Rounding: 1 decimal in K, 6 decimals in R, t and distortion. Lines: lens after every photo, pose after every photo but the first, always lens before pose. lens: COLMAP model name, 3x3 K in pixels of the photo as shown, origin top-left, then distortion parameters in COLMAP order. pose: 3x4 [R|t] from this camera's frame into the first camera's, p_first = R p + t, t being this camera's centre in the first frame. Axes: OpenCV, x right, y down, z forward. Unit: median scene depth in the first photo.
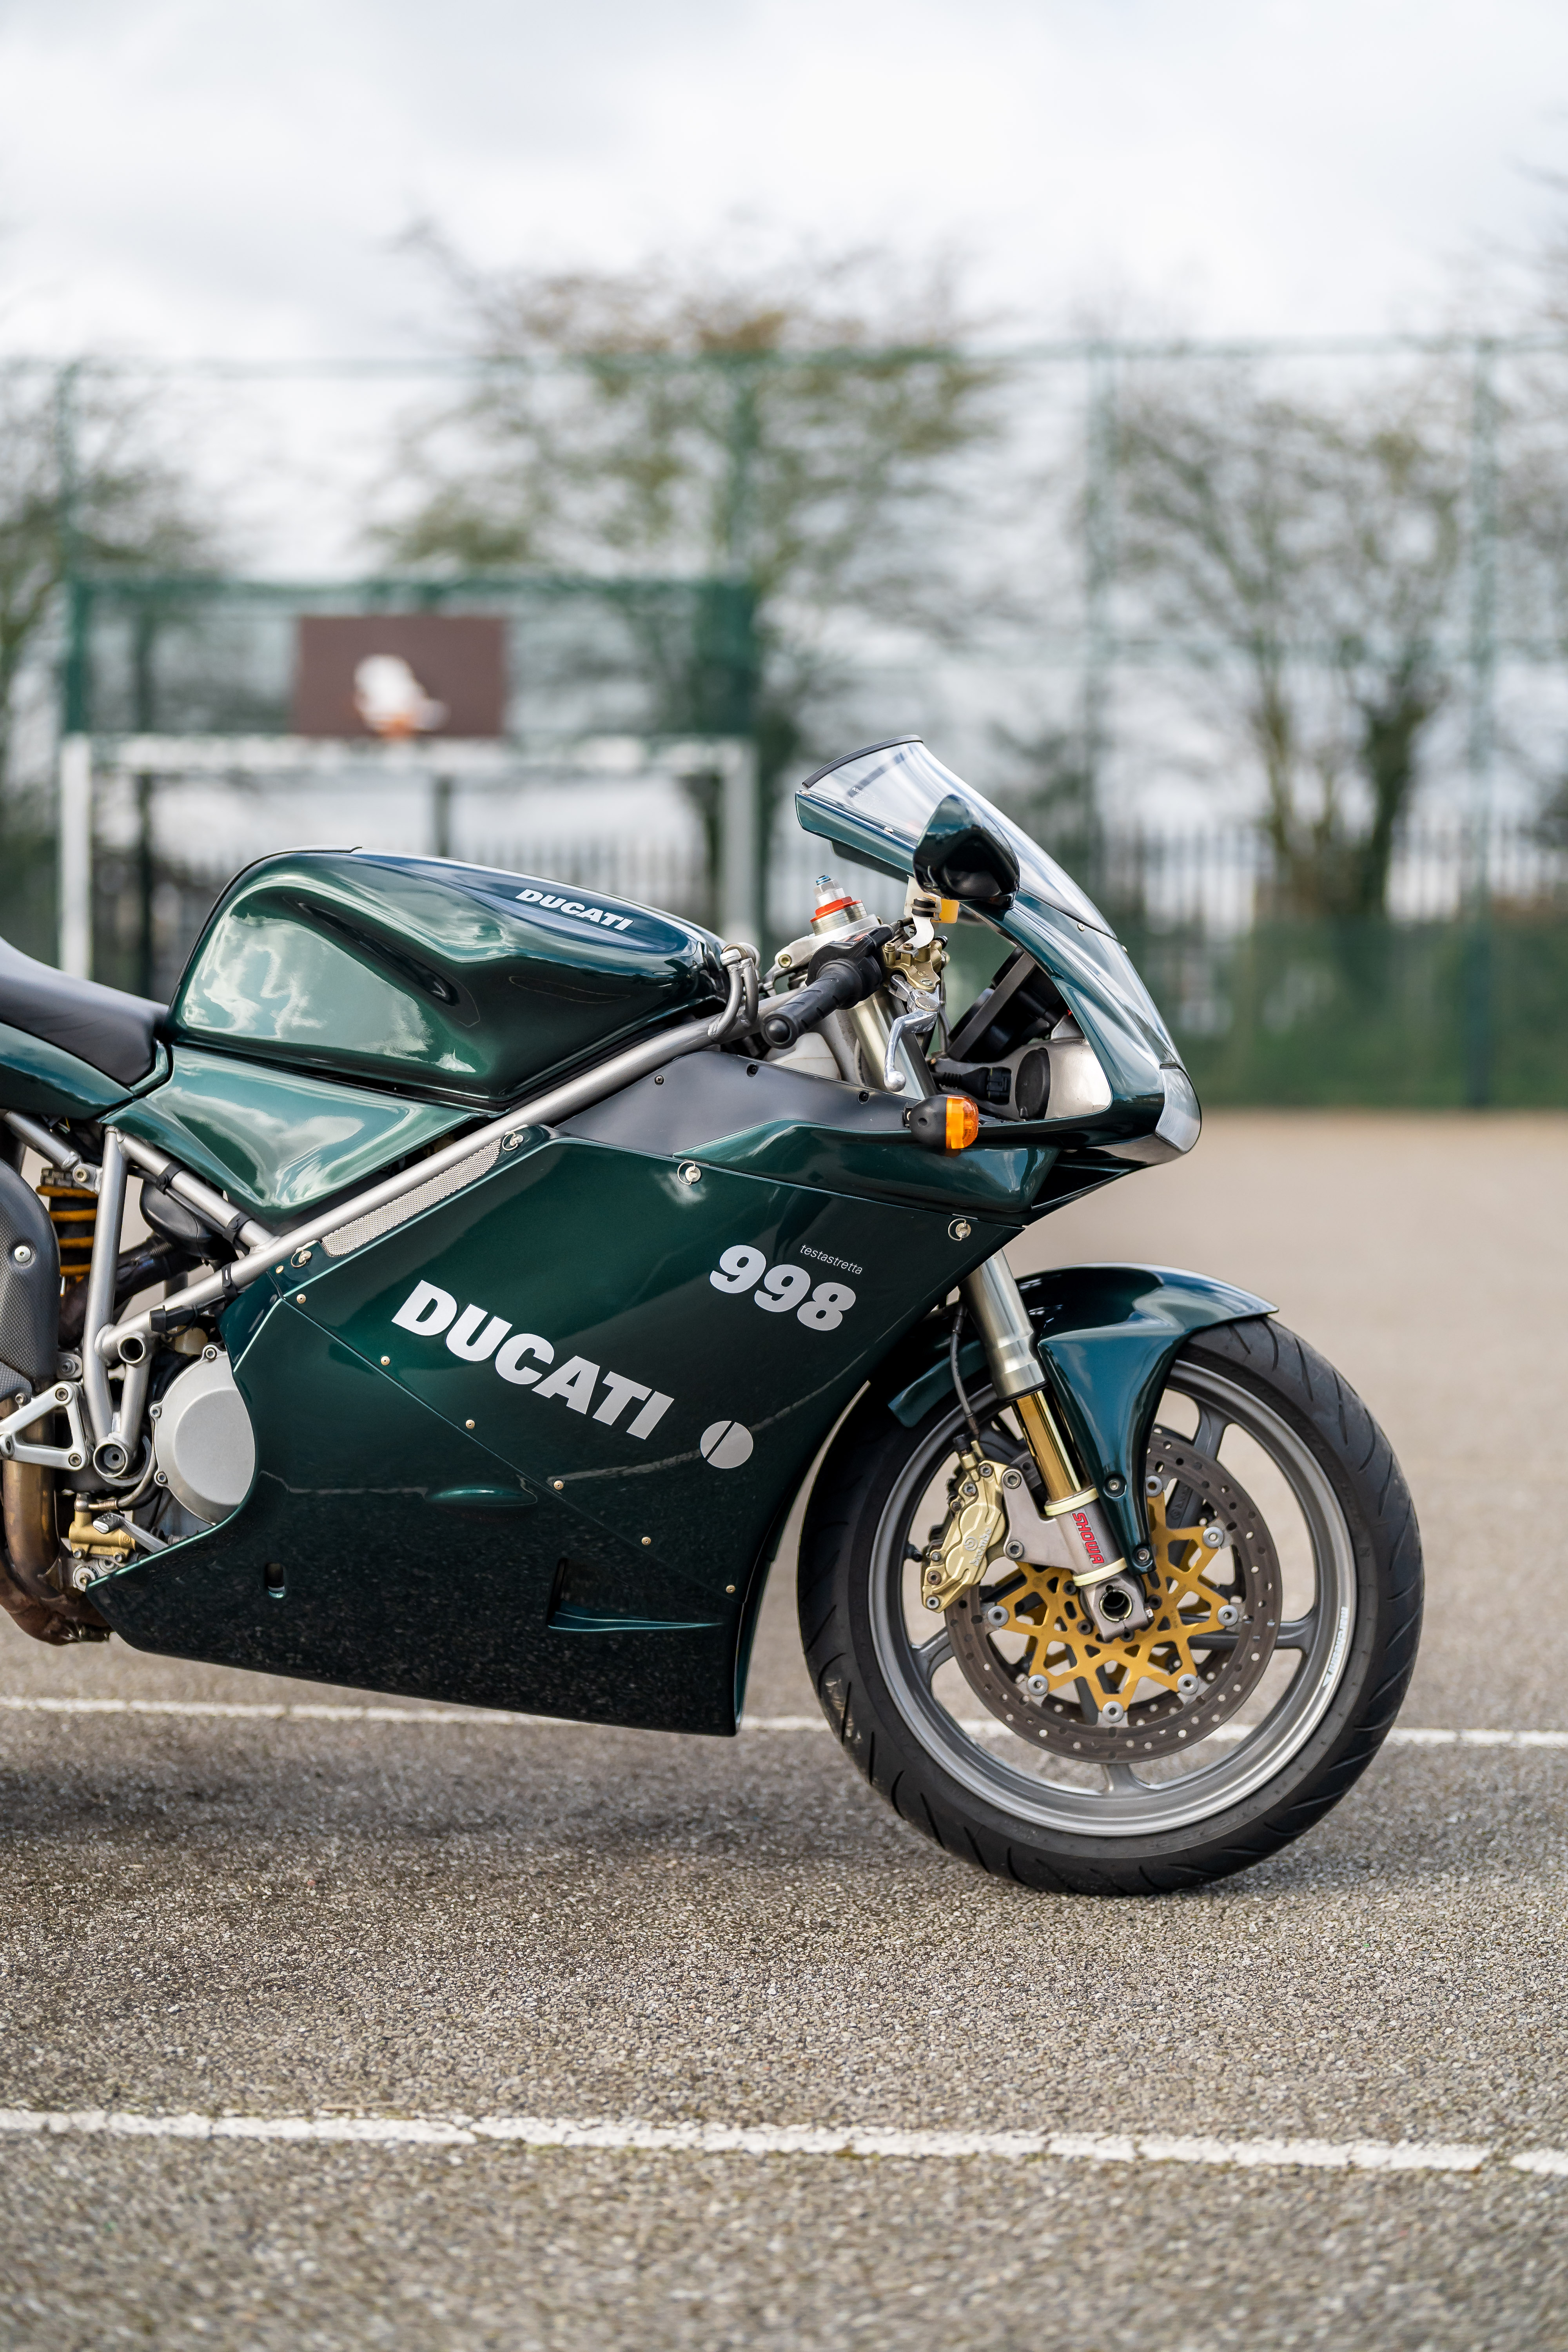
lens RADIAL K [[3243.4, 0, 723.3], [0, 3243.4, 1175.3], [0, 0, 1]] dist [-0.014250, 0.058472]
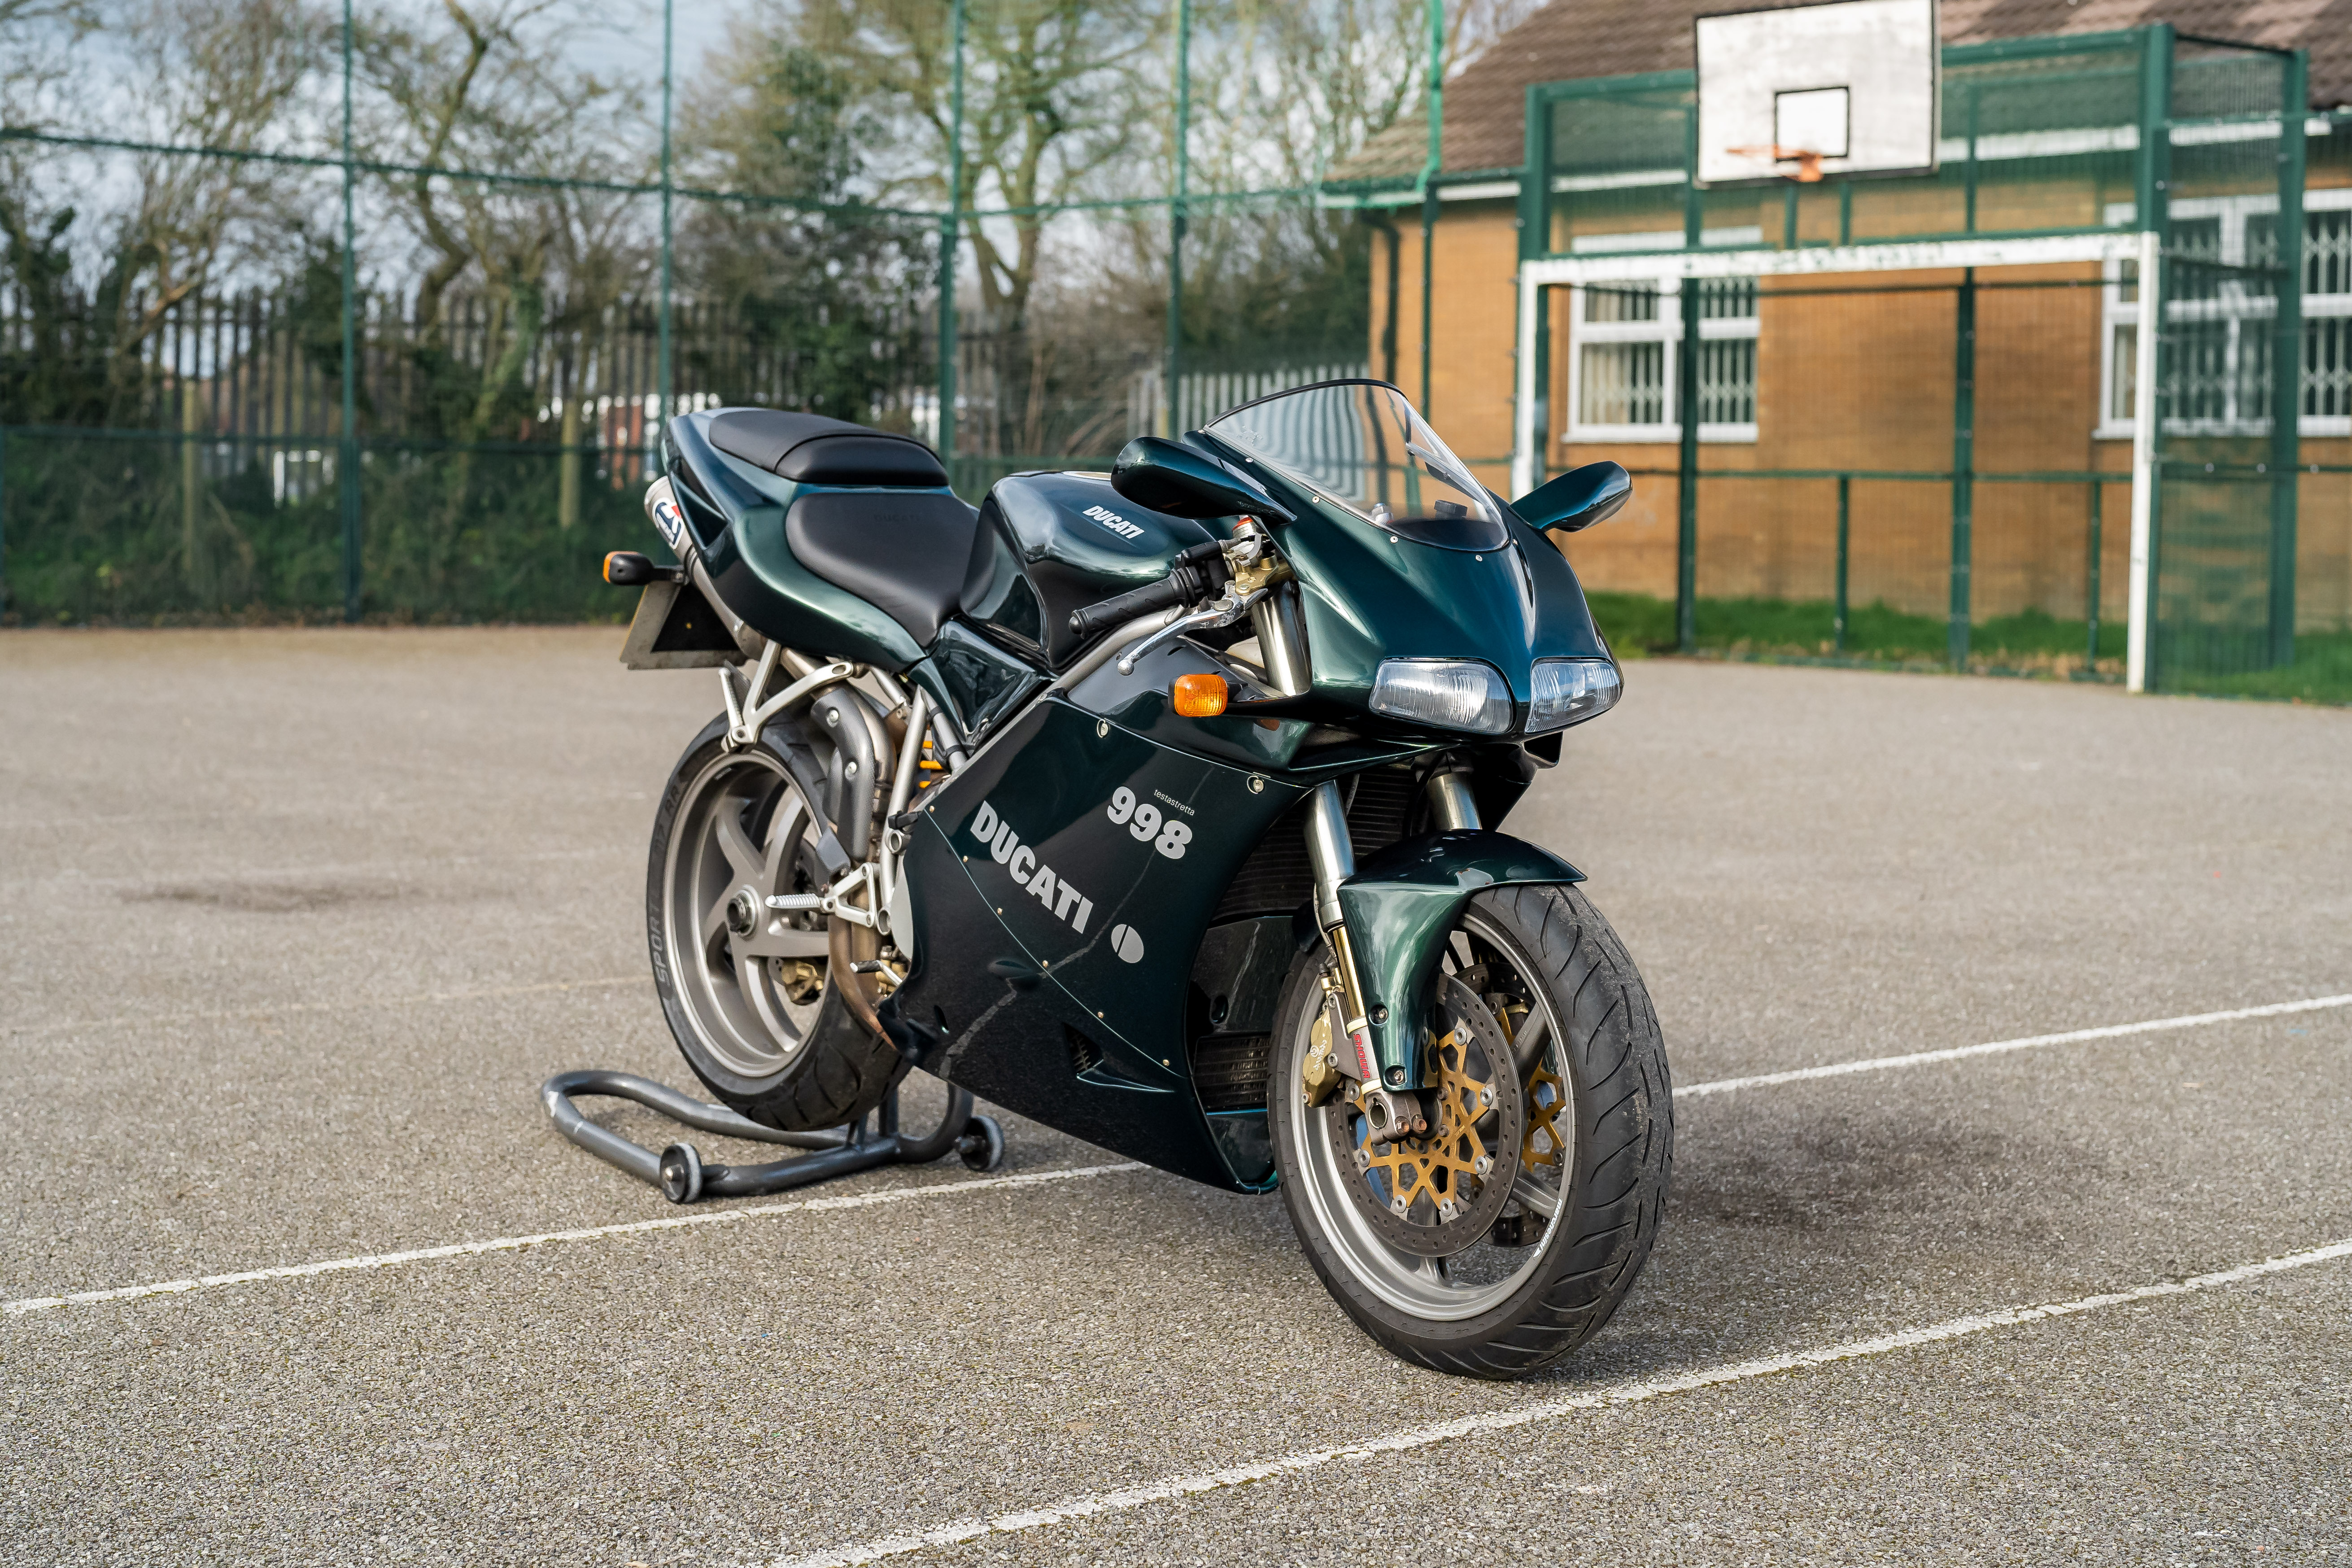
lens RADIAL K [[3667.8, 0, 1082.0], [0, 3667.8, 657.7], [0, 0, 1]] dist [-0.073855, 0.229605]
pose [[0.692723, 0.035078, -0.720350, 0.983450], [-0.056445, 0.998390, -0.005663, -0.019001], [0.718992, 0.044584, 0.693587, -0.014871]]
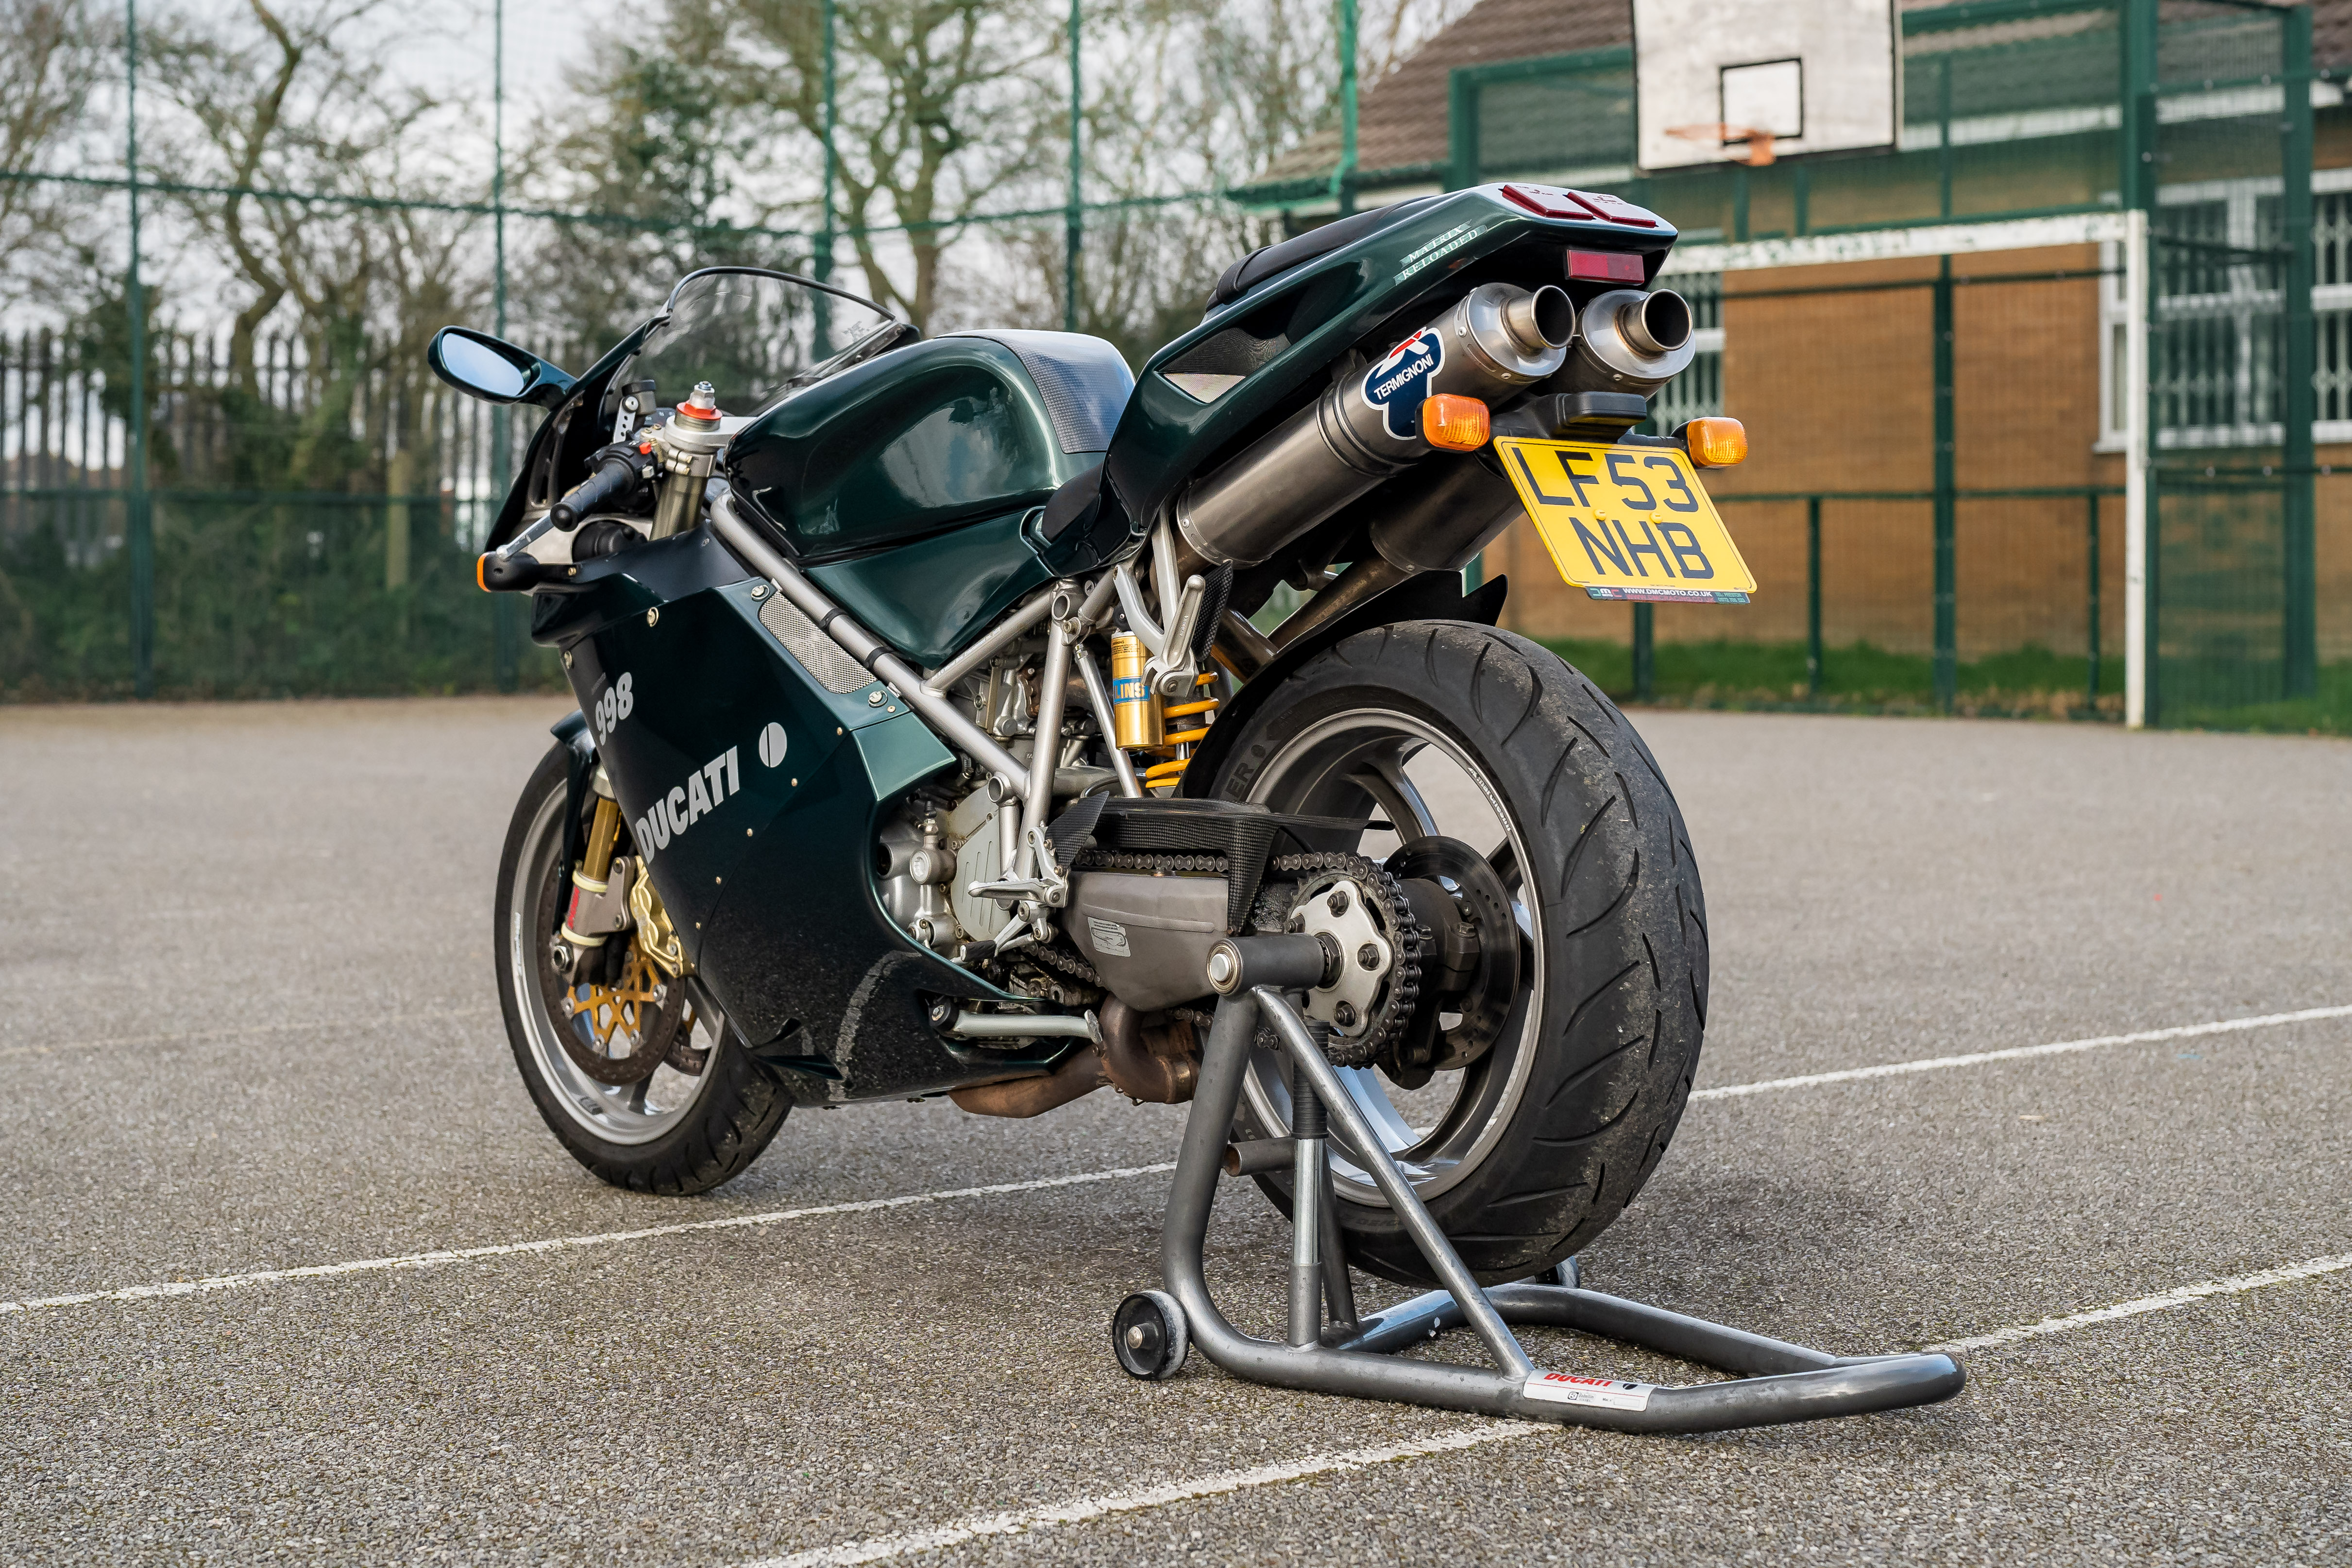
lens RADIAL K [[3986.2, 0, 1134.5], [0, 3986.2, 638.9], [0, 0, 1]] dist [-0.058594, 0.038608]
pose [[0.706766, 0.000630, -0.707448, 0.917264], [-0.035246, 0.998789, -0.034323, 0.036669], [0.706569, 0.049193, 0.705932, 0.328029]]
